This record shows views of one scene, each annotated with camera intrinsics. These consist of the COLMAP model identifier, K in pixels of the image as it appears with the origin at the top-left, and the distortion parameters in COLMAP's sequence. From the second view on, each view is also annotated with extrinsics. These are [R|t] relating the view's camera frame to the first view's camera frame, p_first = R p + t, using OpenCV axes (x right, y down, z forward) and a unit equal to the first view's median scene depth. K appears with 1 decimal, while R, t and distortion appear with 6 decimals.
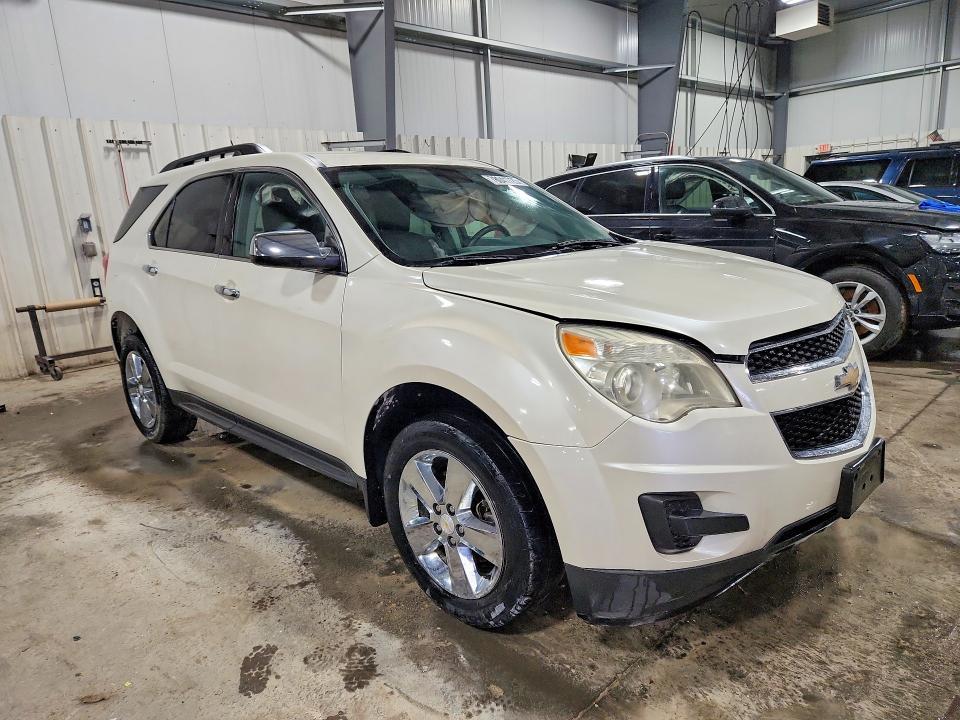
lens RADIAL K [[645.0, 0, 478.7], [0, 645.0, 362.7], [0, 0, 1]] dist [-0.006882, -0.002934]
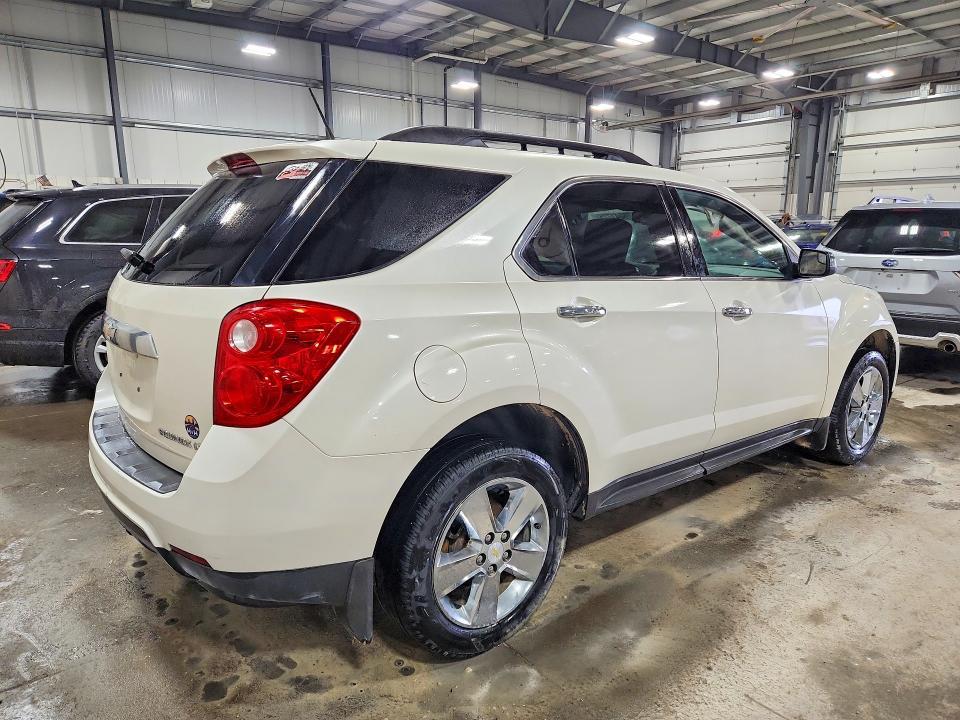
lens RADIAL K [[645.0, 0, 478.9], [0, 645.0, 360.6], [0, 0, 1]] dist [-0.006882, -0.002934]
pose [[0.123751, -0.143190, 0.981928, -1.250984], [0.214434, 0.970013, 0.114428, -0.208260], [-0.968867, 0.196398, 0.150745, 1.120636]]
